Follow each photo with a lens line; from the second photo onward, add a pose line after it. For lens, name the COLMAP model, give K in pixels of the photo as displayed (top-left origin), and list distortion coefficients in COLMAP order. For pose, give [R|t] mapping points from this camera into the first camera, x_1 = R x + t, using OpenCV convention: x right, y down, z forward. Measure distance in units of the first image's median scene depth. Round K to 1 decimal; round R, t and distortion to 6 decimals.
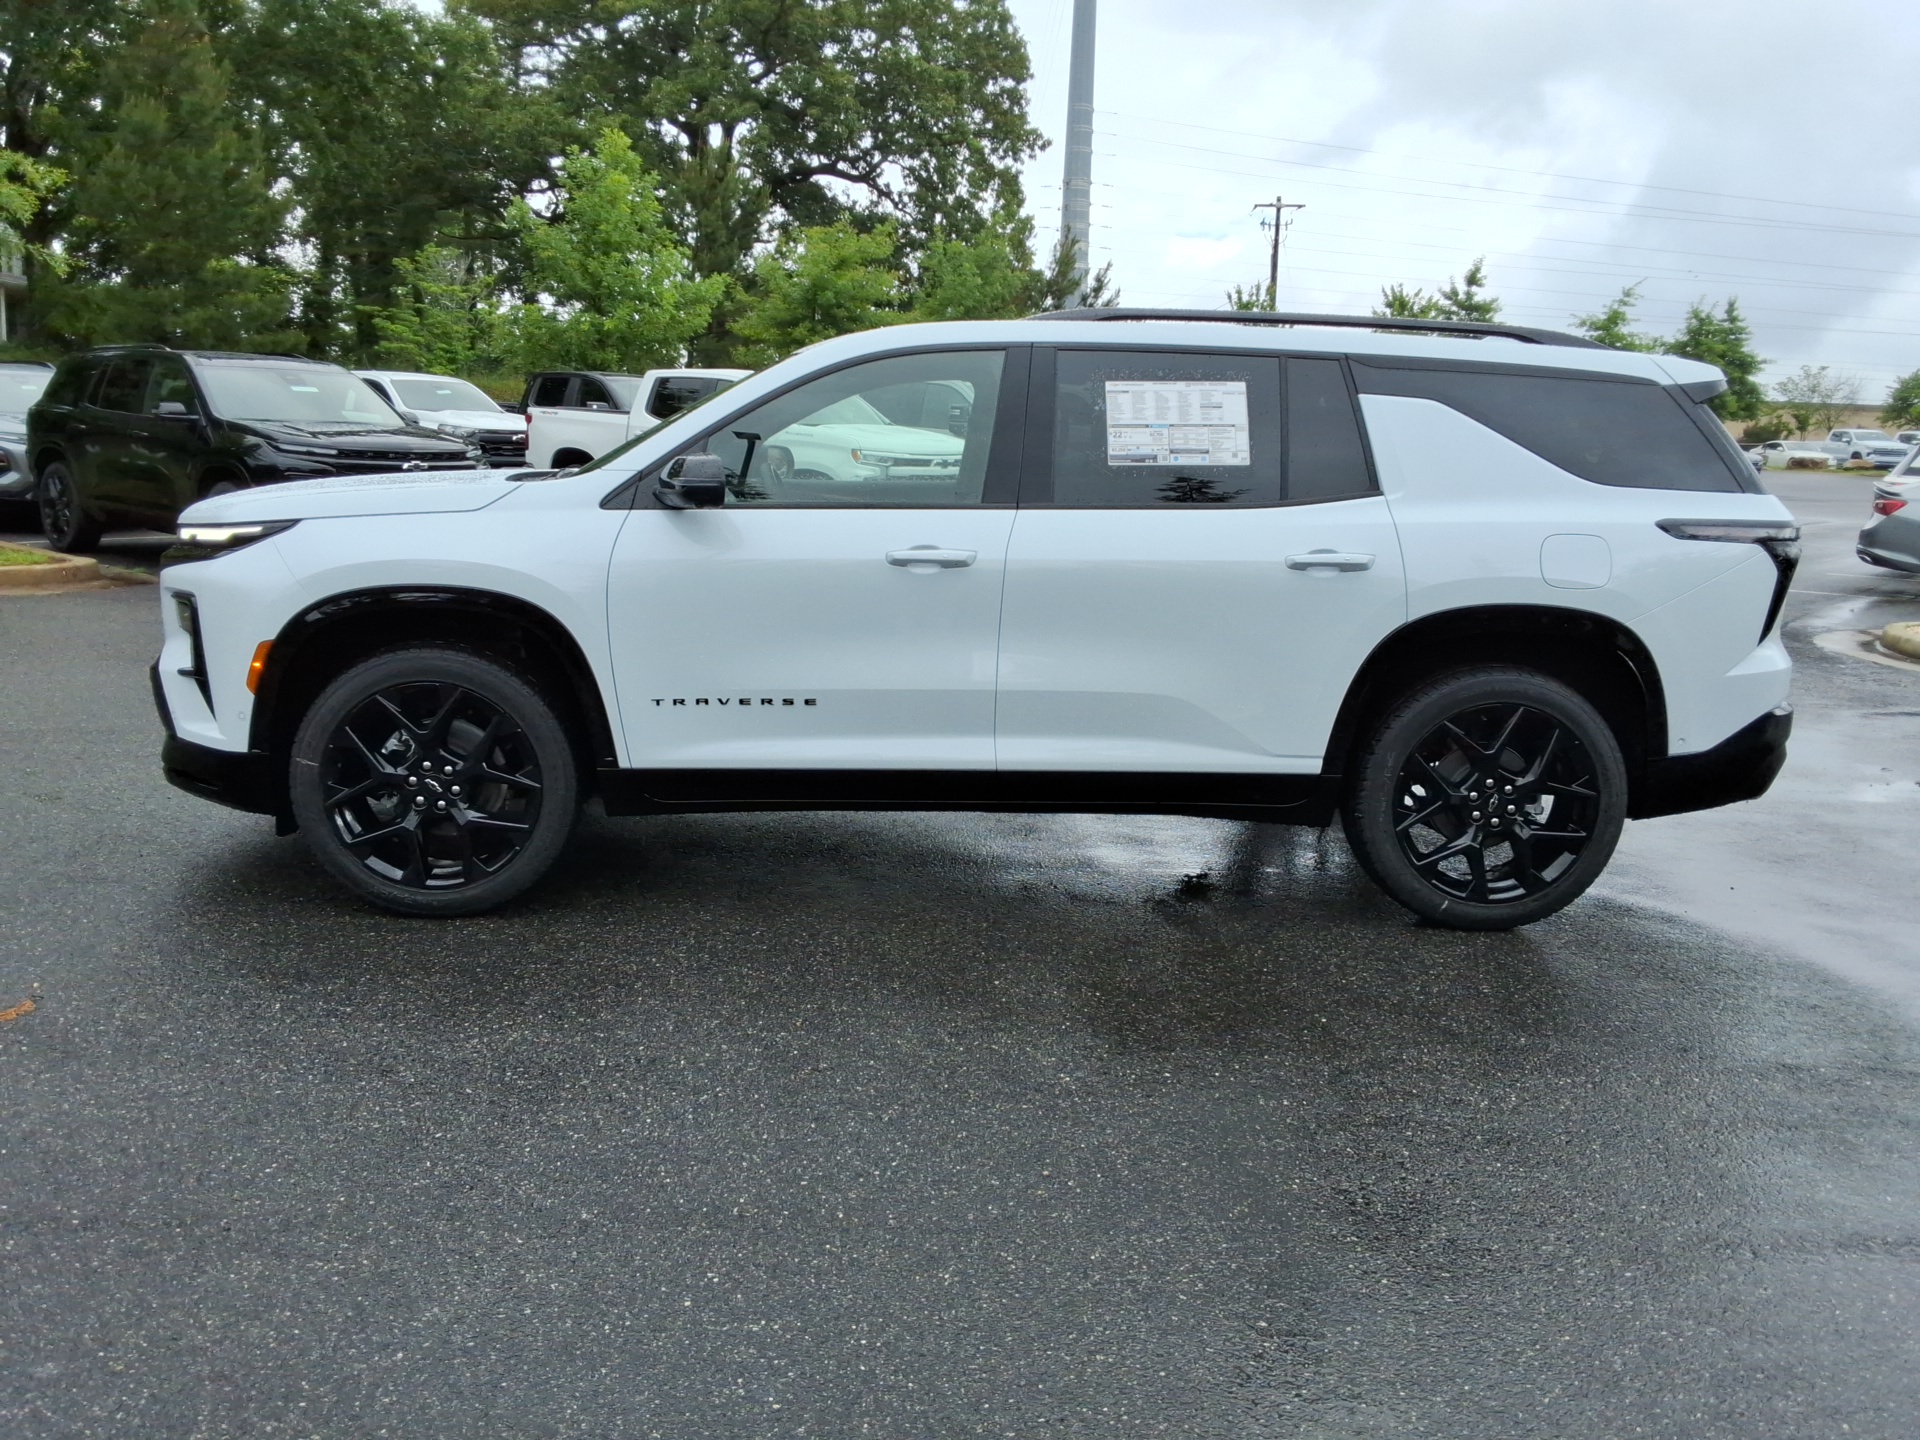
lens RADIAL K [[1547.8, 0, 967.1], [0, 1547.8, 708.1], [0, 0, 1]] dist [0.092951, -0.142420]
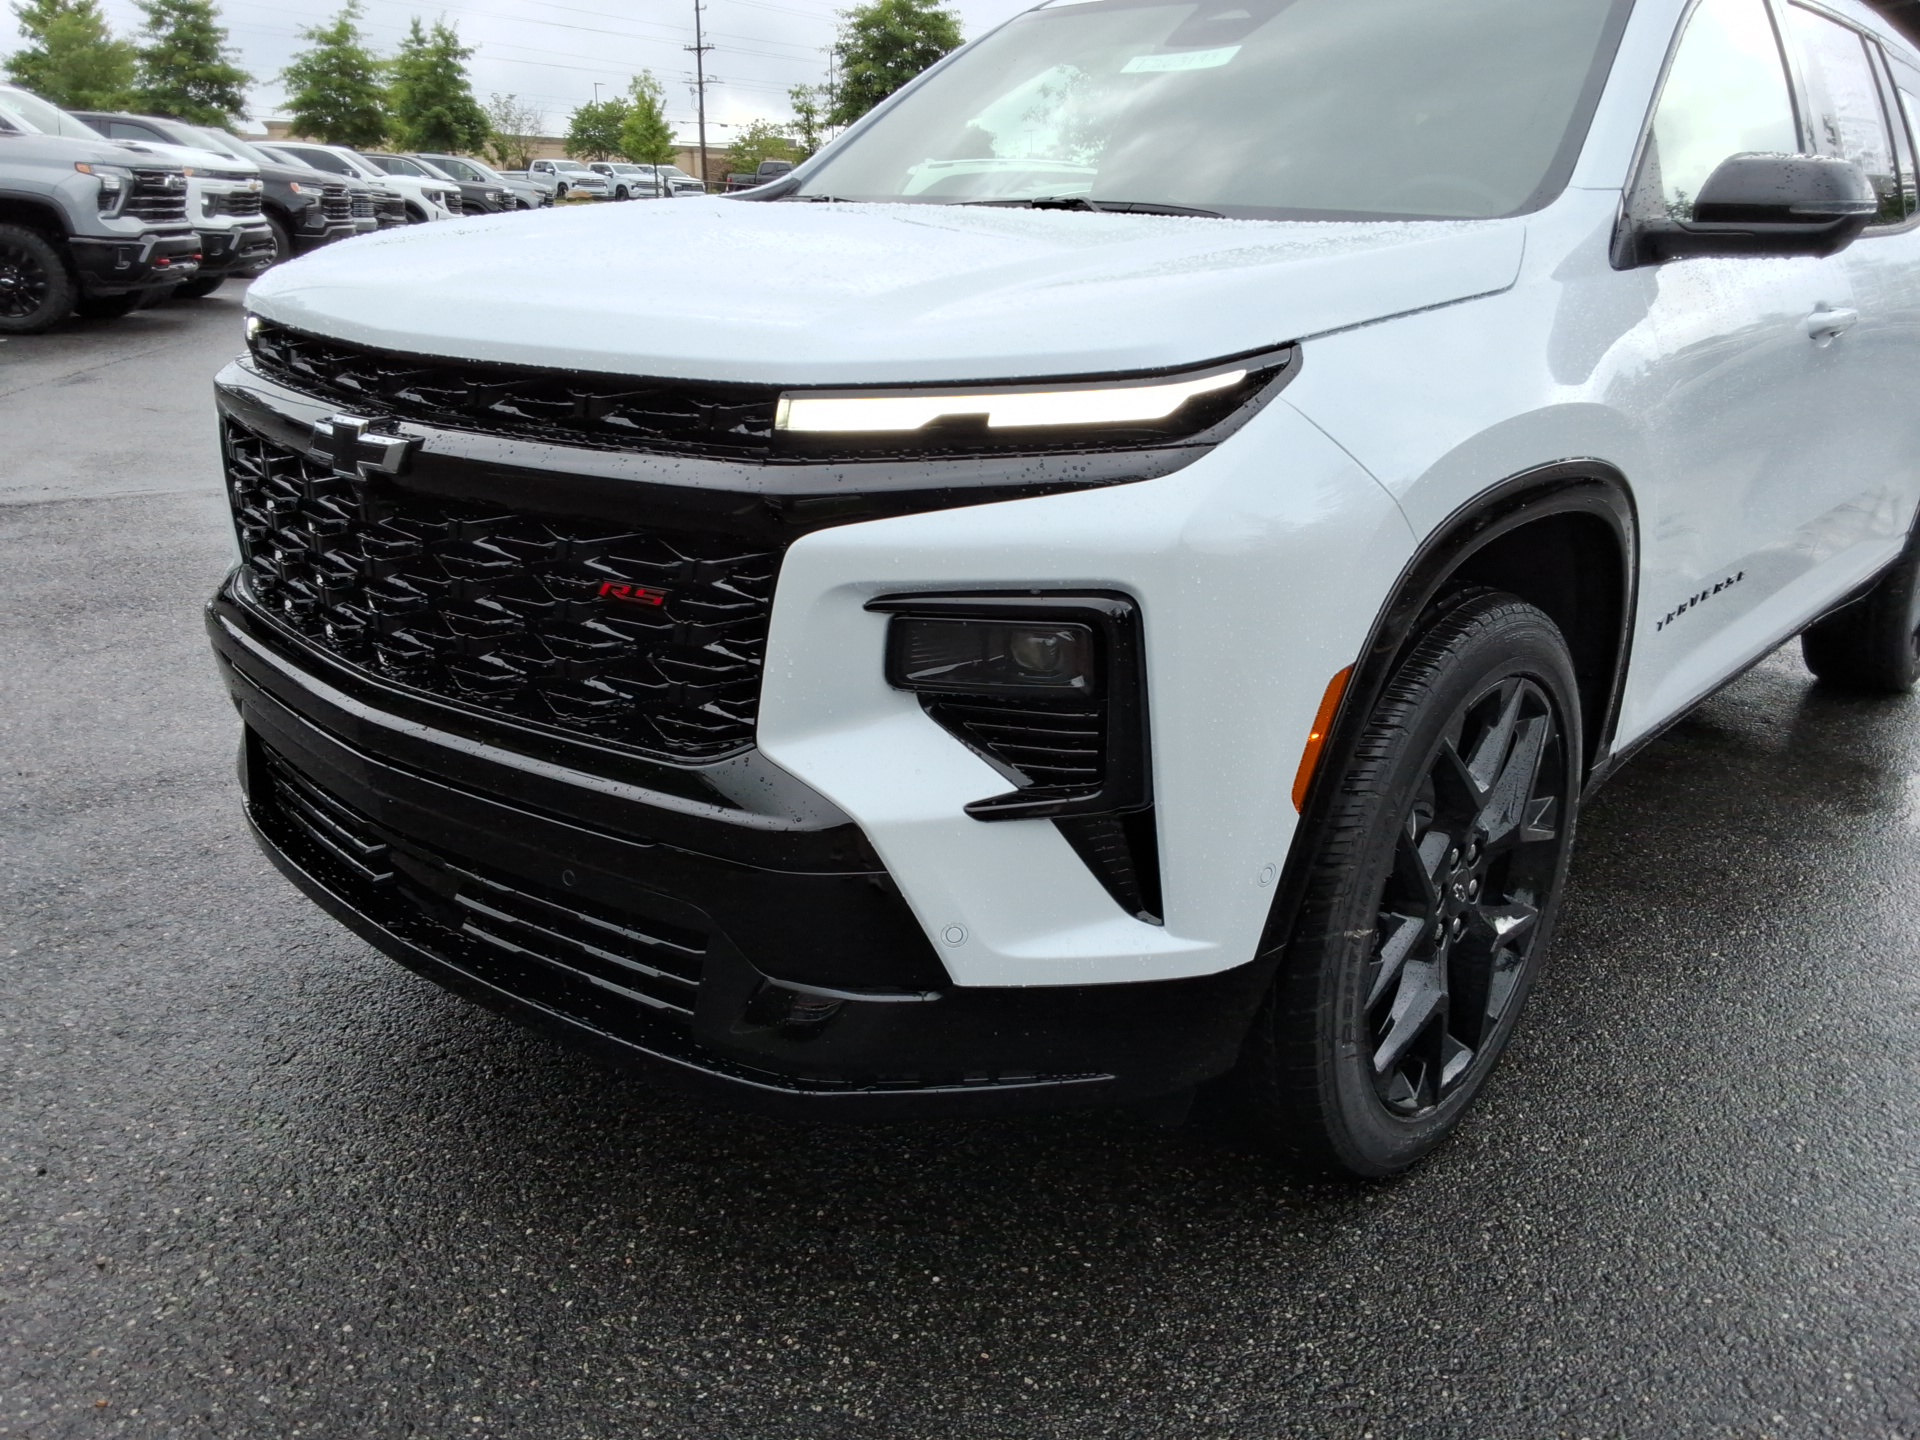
lens RADIAL K [[1547.8, 0, 949.0], [0, 1547.8, 704.8], [0, 0, 1]] dist [0.092951, -0.142420]
pose [[0.687591, -0.234366, 0.687234, -0.740783], [0.122644, 0.970364, 0.208214, -0.119498], [-0.715665, -0.058881, 0.695957, 0.766971]]
